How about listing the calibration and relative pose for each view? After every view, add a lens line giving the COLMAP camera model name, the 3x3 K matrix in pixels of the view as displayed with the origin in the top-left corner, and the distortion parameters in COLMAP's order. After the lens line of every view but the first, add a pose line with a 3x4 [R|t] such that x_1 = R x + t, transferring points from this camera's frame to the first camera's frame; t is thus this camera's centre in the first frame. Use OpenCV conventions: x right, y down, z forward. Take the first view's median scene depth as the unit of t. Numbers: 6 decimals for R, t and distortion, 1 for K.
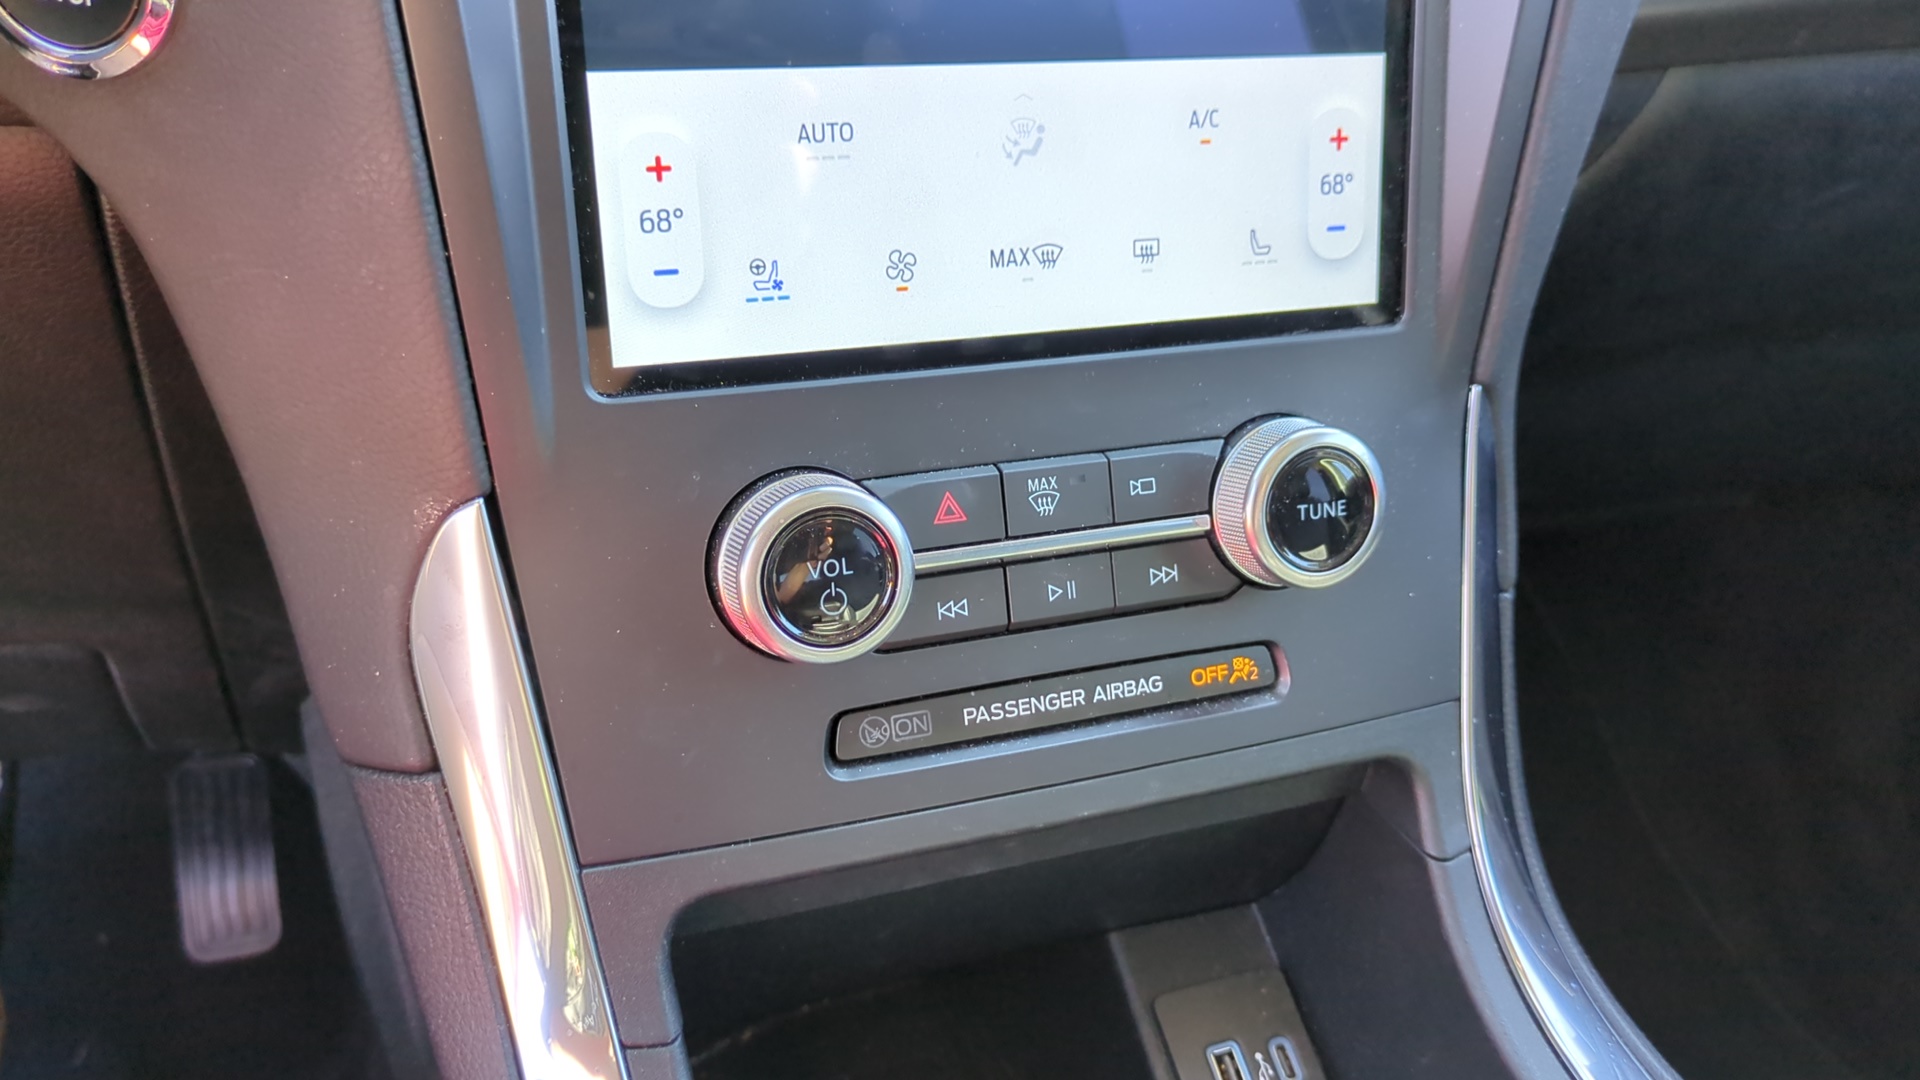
lens RADIAL K [[1640.0, 0, 951.0], [0, 1640.0, 533.1], [0, 0, 1]] dist [0.038204, -0.097234]
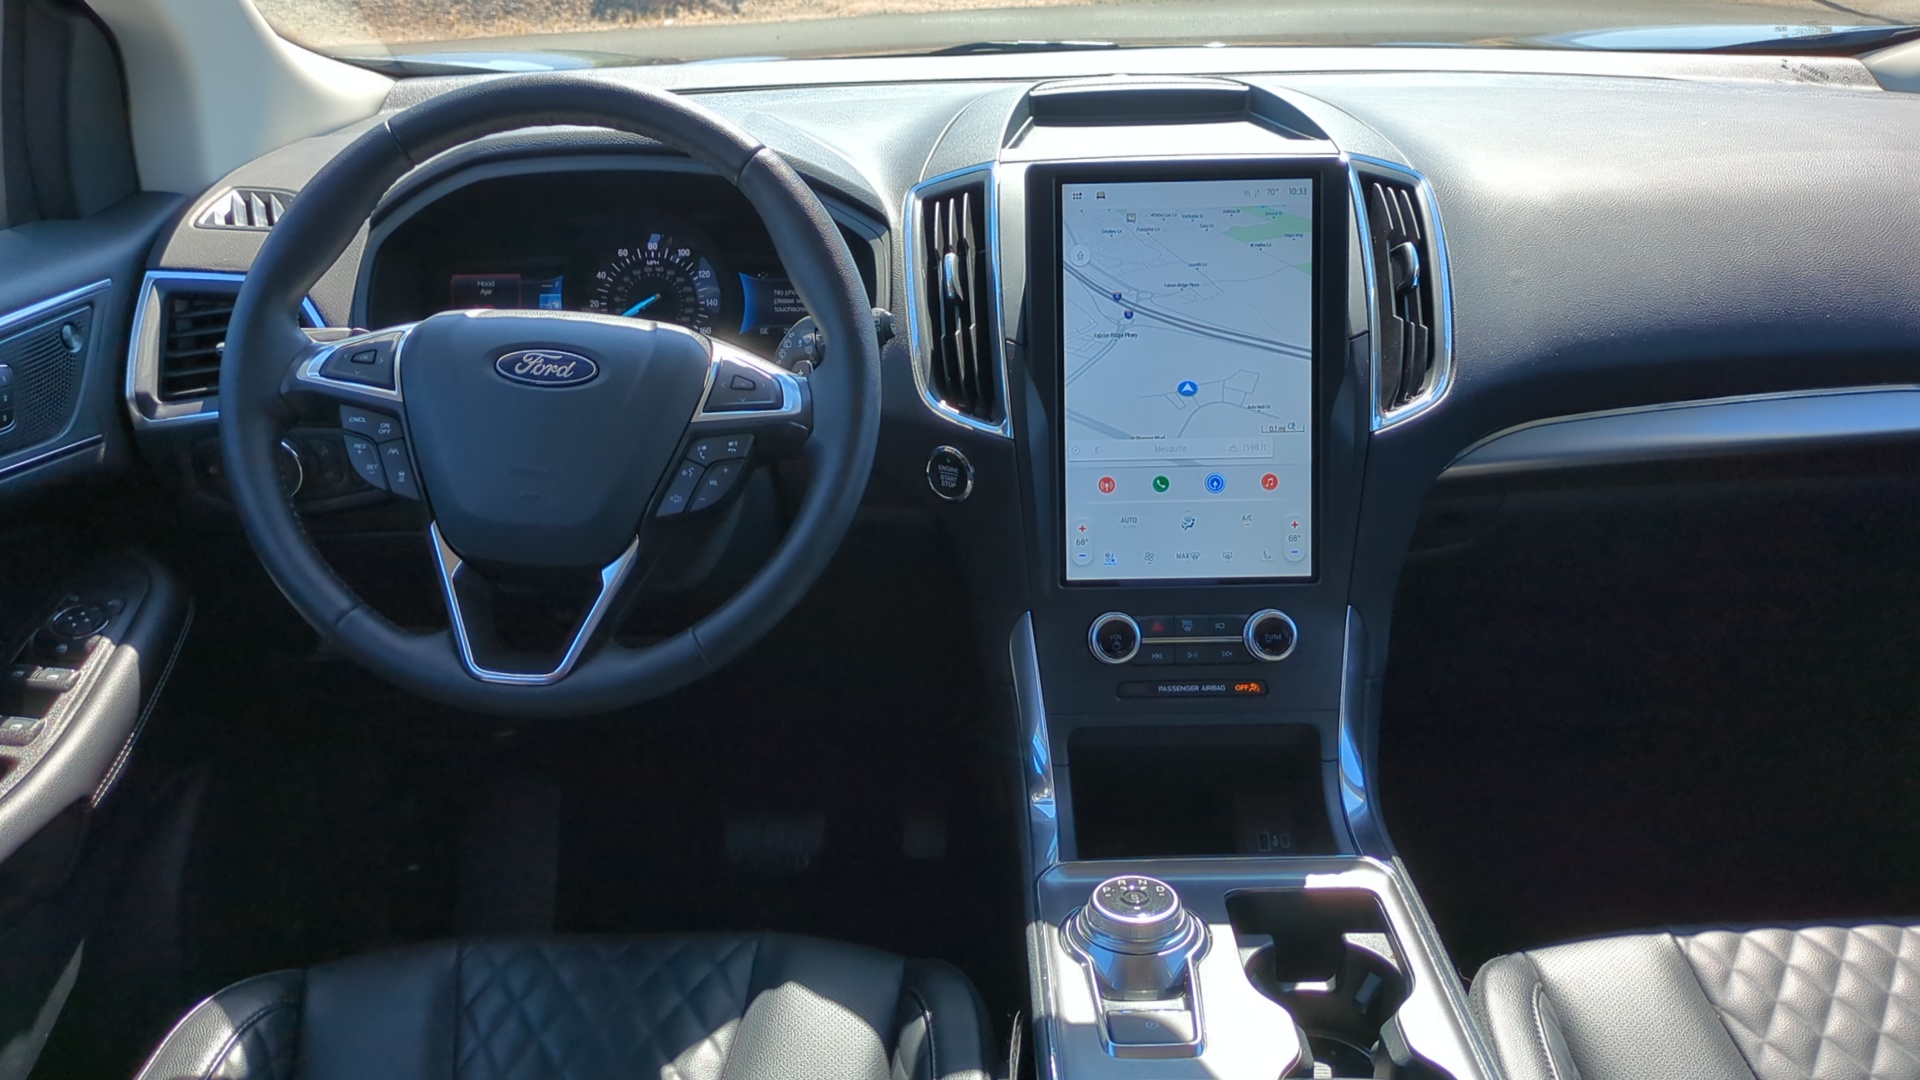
lens RADIAL K [[1640.0, 0, 977.1], [0, 1640.0, 551.9], [0, 0, 1]] dist [0.038204, -0.097234]
pose [[0.926423, 0.050474, -0.373086, 0.887290], [-0.106863, 0.985468, -0.132032, 0.313134], [0.361000, 0.162186, 0.918354, -2.238393]]
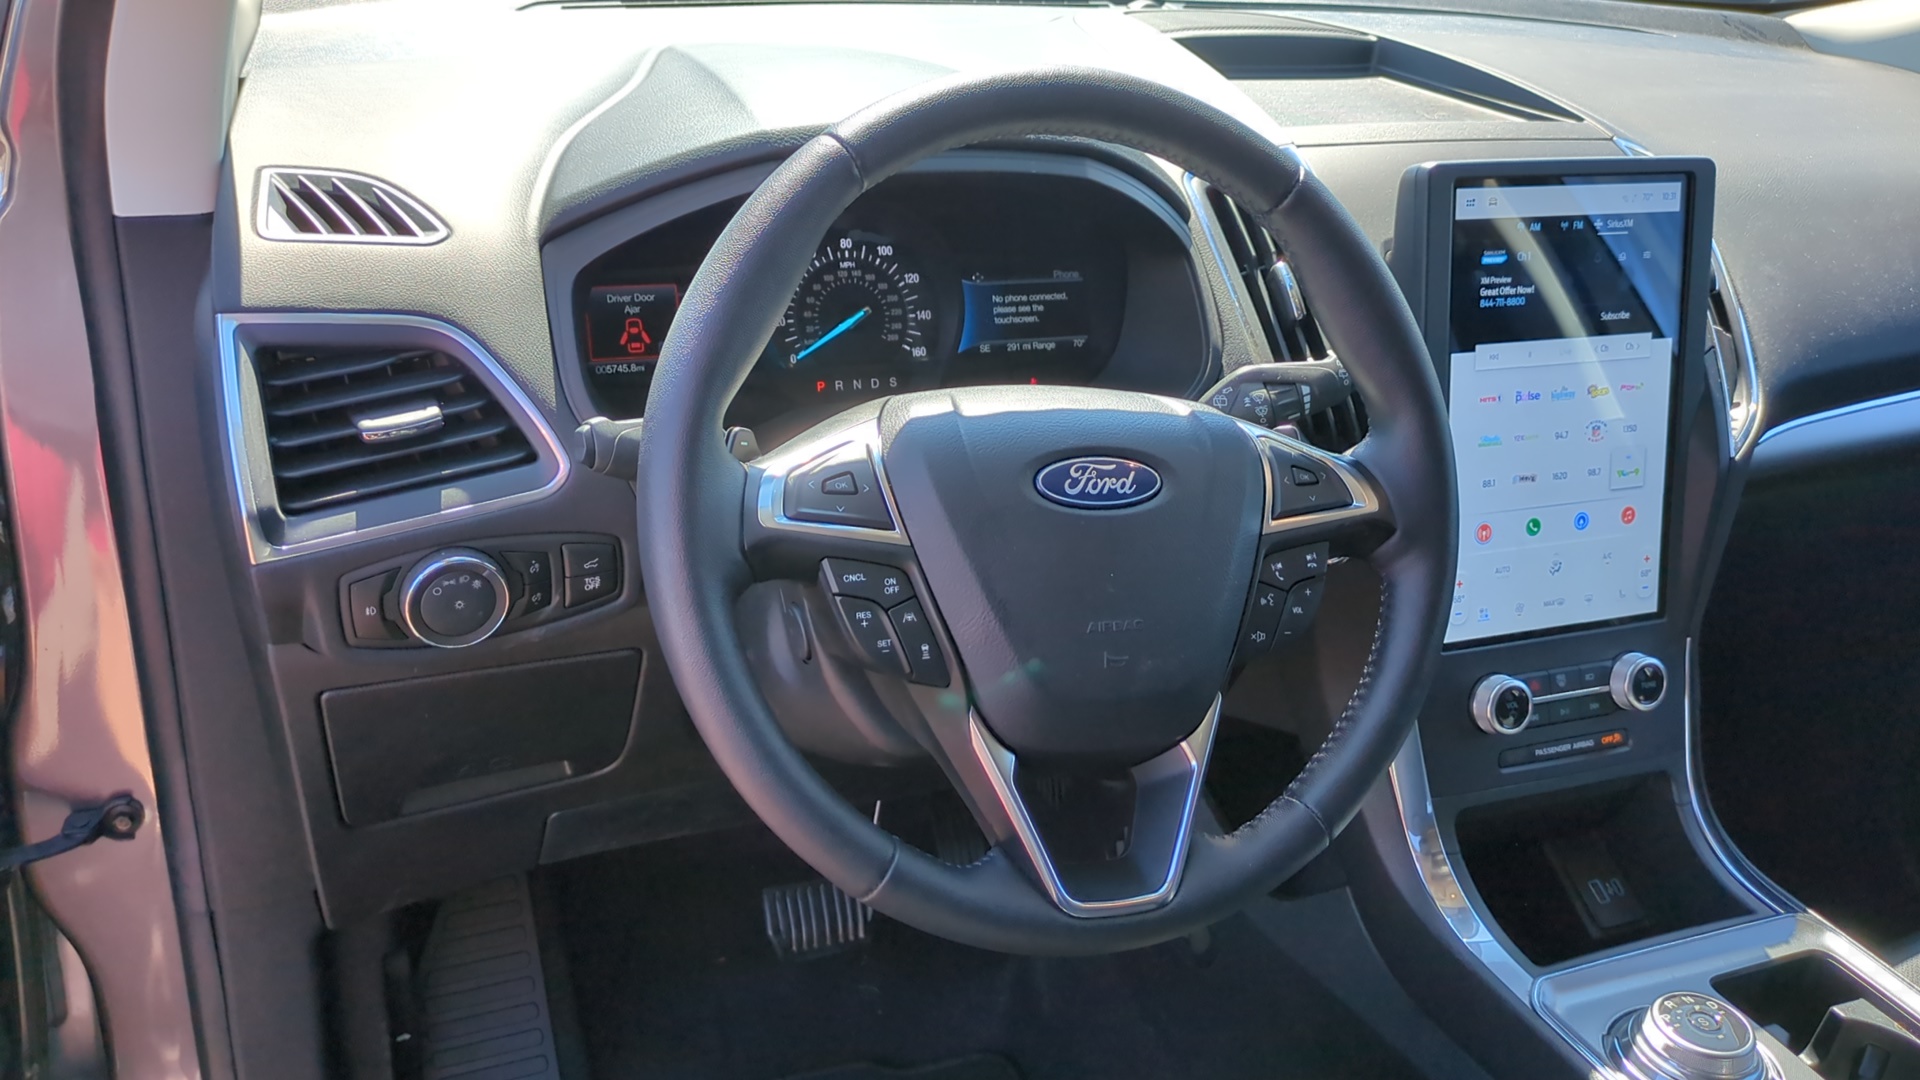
lens RADIAL K [[1640.0, 0, 968.0], [0, 1640.0, 550.7], [0, 0, 1]] dist [0.038204, -0.097234]
pose [[0.999945, -0.000592, 0.010450, -1.055294], [0.001186, 0.998377, -0.056933, -0.088164], [-0.010400, 0.056942, 0.998323, -2.023096]]
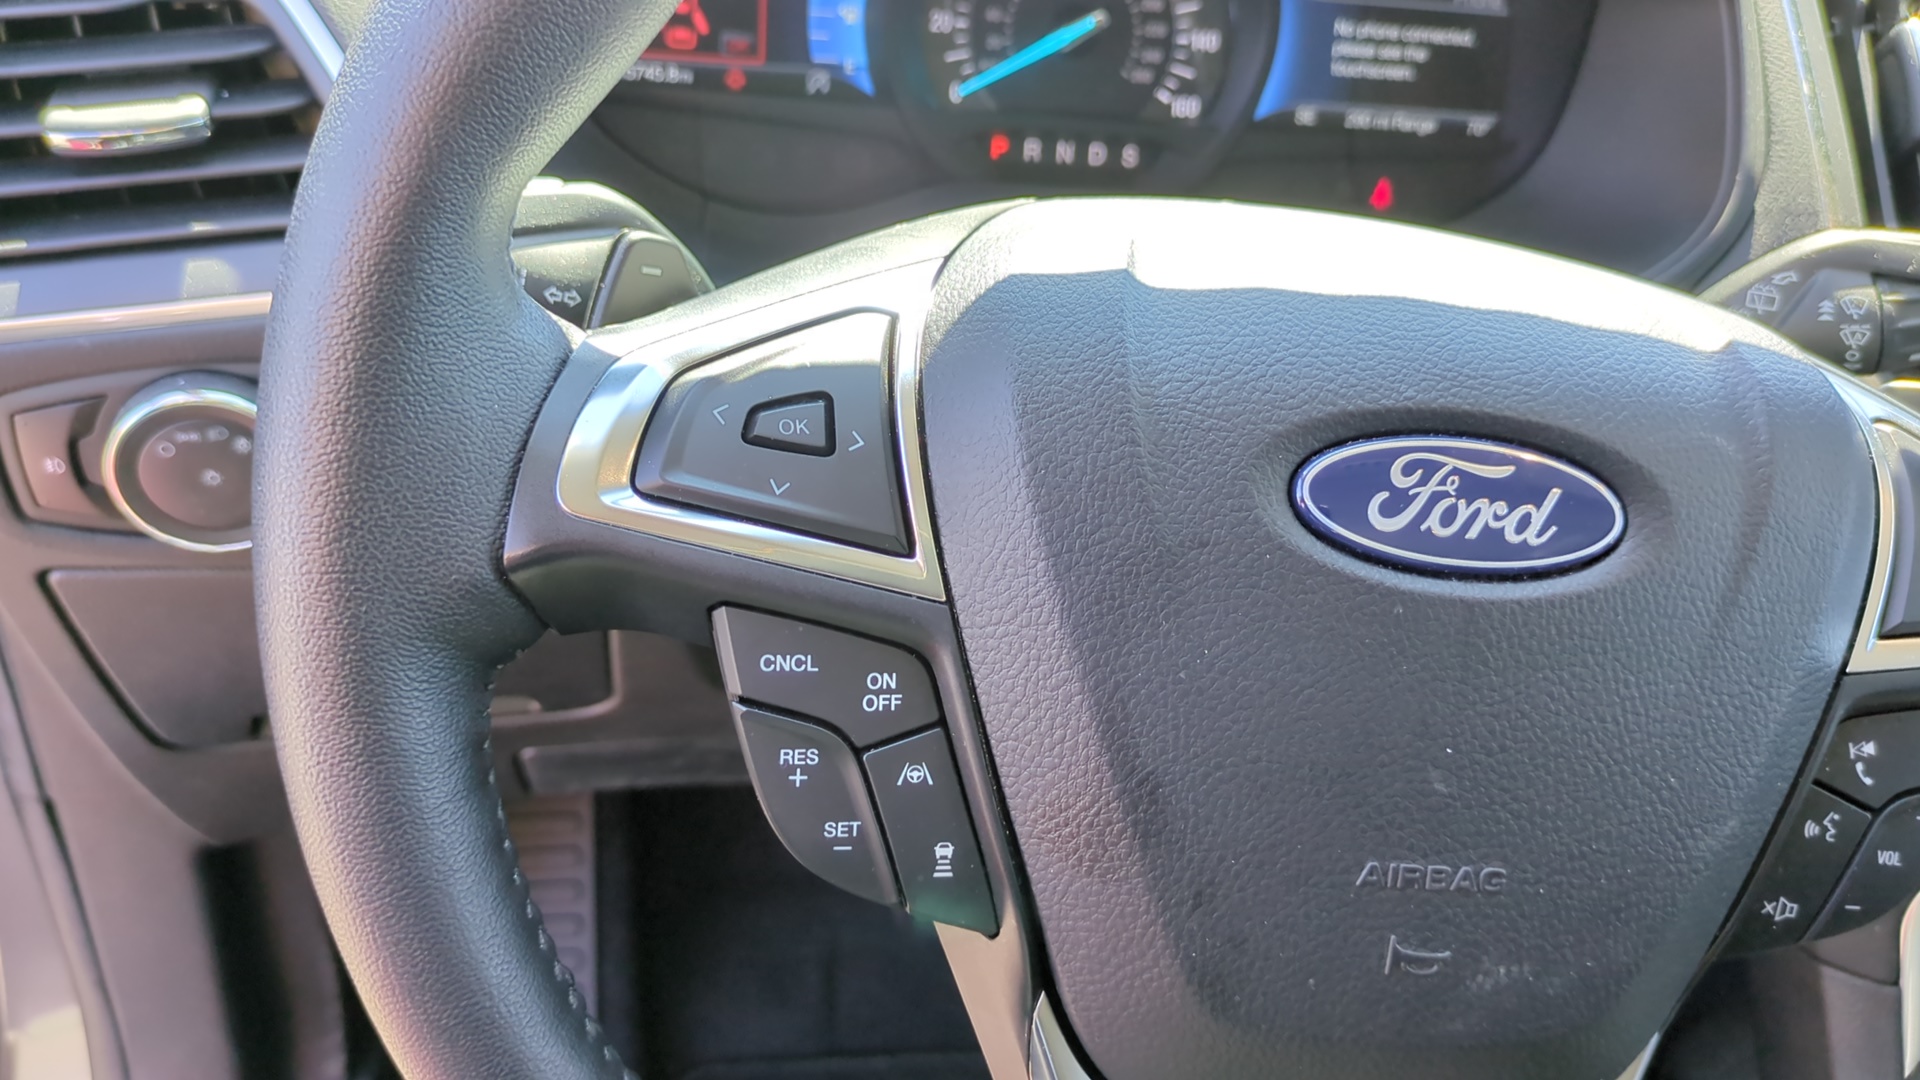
lens RADIAL K [[1640.0, 0, 971.9], [0, 1640.0, 541.6], [0, 0, 1]] dist [0.038204, -0.097234]
pose [[0.970008, 0.172470, -0.171285, -0.960264], [-0.156086, 0.982146, 0.105009, -0.322509], [0.186338, -0.075125, 0.979609, -0.803864]]
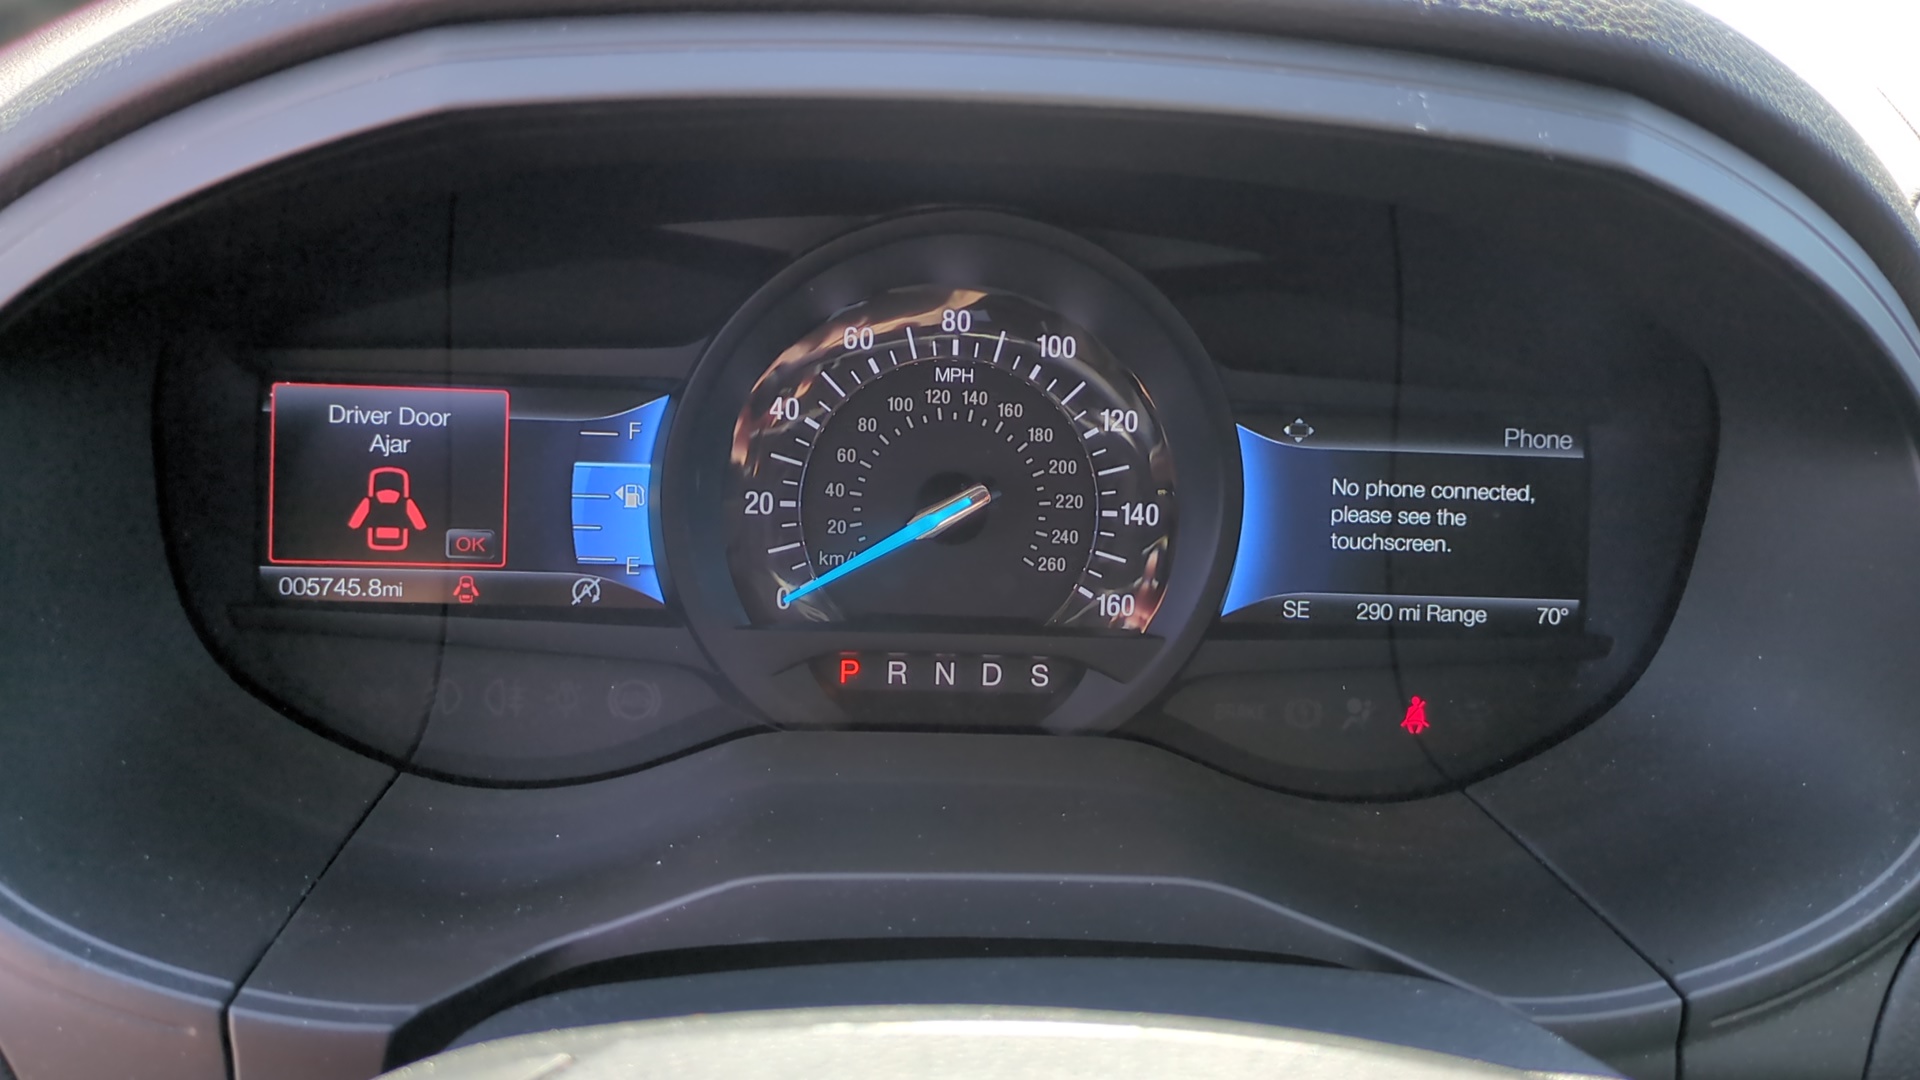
lens RADIAL K [[1581.4, 0, 964.0], [0, 1581.4, 547.8], [0, 0, 1]] dist [0.059291, -0.027695]
pose [[0.954901, 0.111541, -0.275178, -0.911537], [-0.137414, 0.987551, -0.076549, -0.552916], [0.263214, 0.110910, 0.958341, -0.208156]]
